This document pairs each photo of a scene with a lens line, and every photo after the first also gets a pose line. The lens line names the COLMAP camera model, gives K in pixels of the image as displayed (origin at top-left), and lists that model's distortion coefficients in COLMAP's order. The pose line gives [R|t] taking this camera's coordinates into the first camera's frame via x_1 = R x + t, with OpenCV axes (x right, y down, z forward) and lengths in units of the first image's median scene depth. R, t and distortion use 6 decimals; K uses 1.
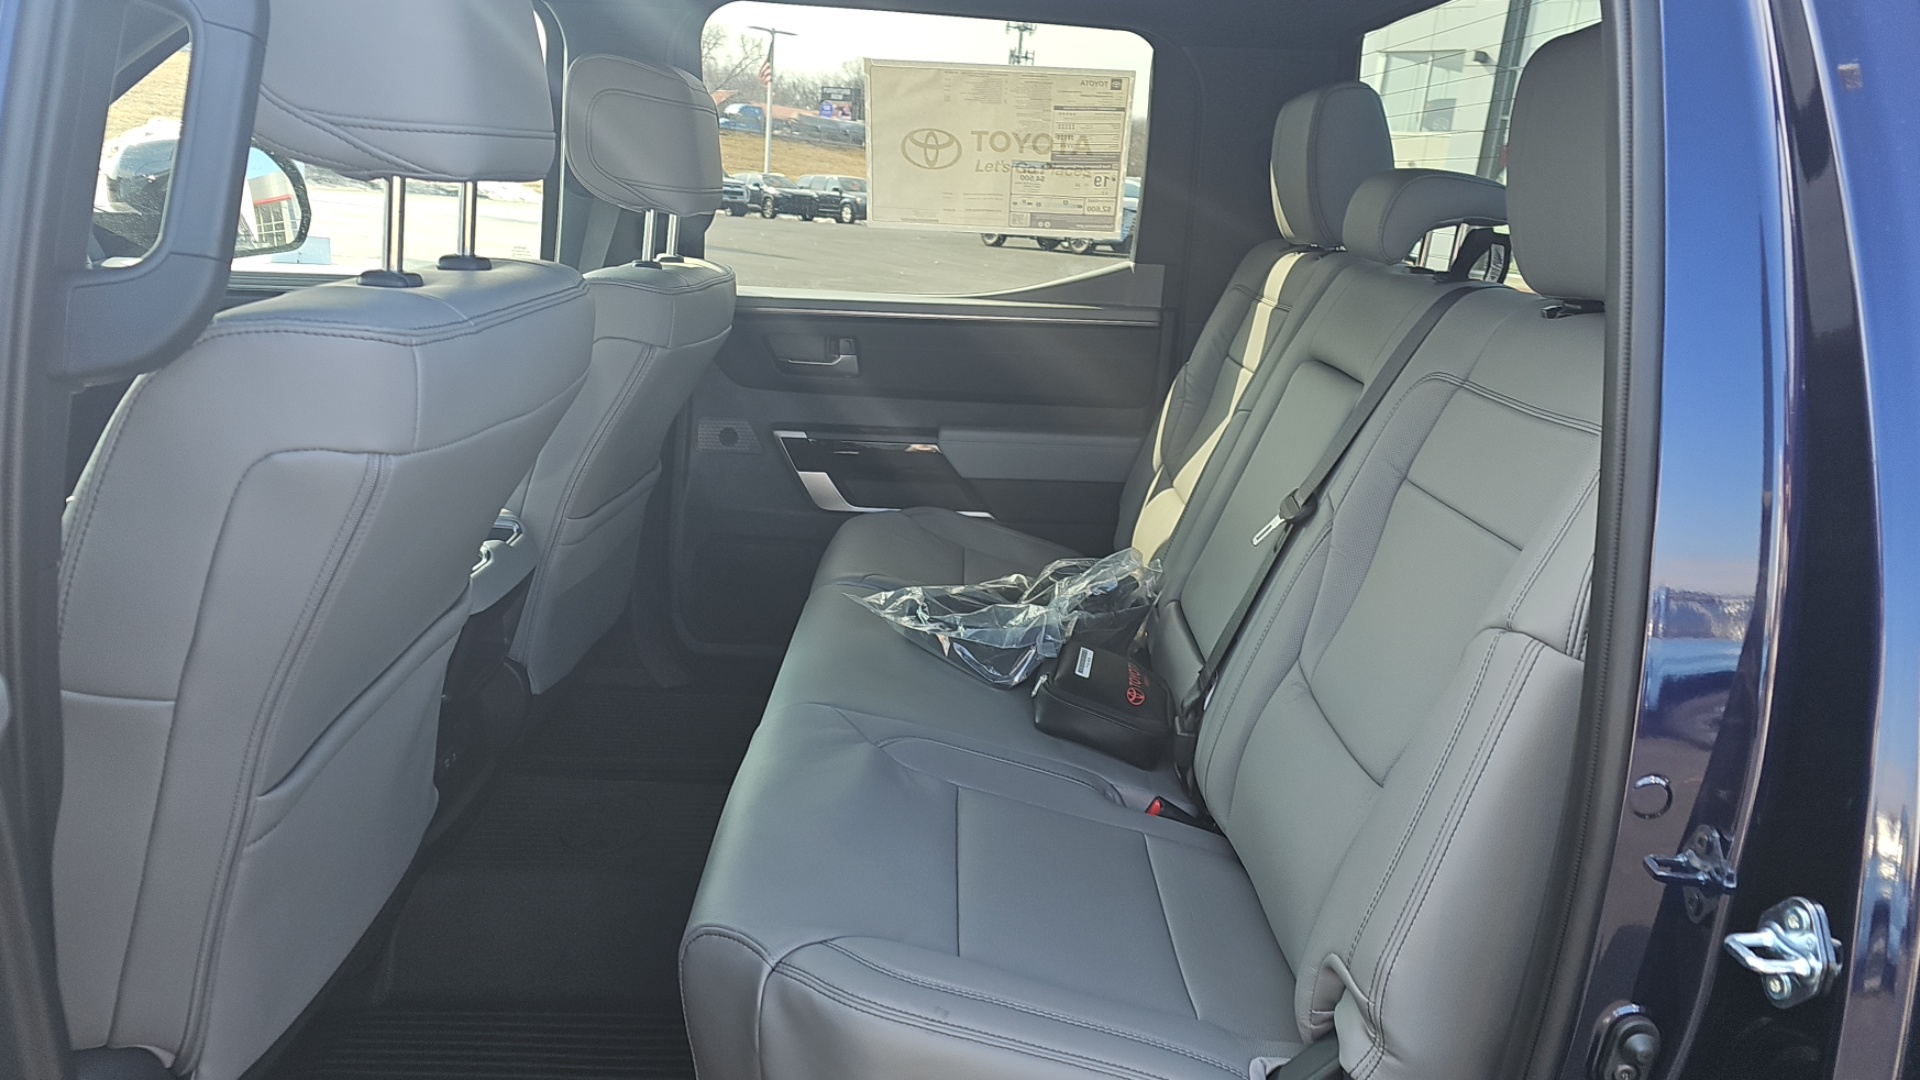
lens RADIAL K [[1359.9, 0, 956.9], [0, 1359.9, 611.4], [0, 0, 1]] dist [0.069699, -0.049708]
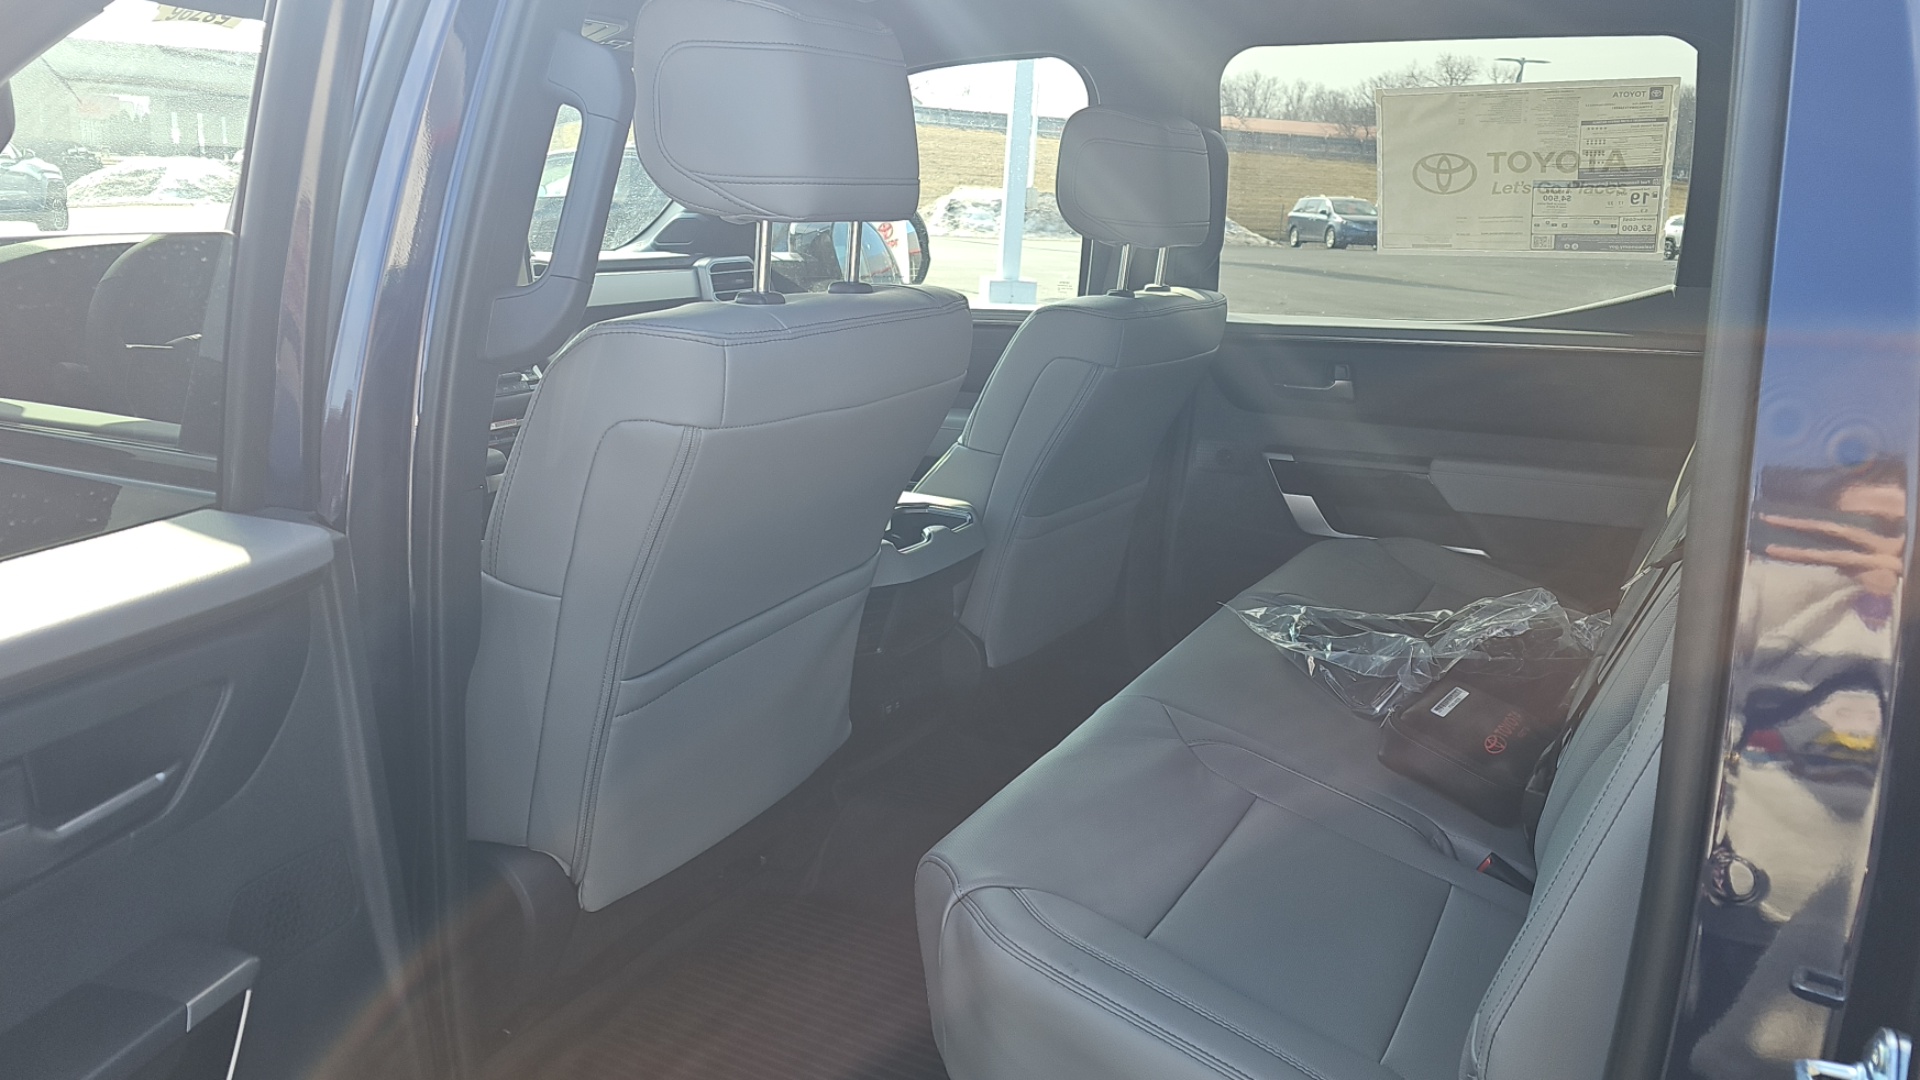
lens RADIAL K [[1359.9, 0, 956.4], [0, 1359.9, 577.0], [0, 0, 1]] dist [0.069699, -0.049708]
pose [[0.863825, 0.099060, -0.493957, 0.196311], [-0.124155, 0.992097, -0.018162, 0.008788], [0.488254, 0.077016, 0.869296, -0.000700]]
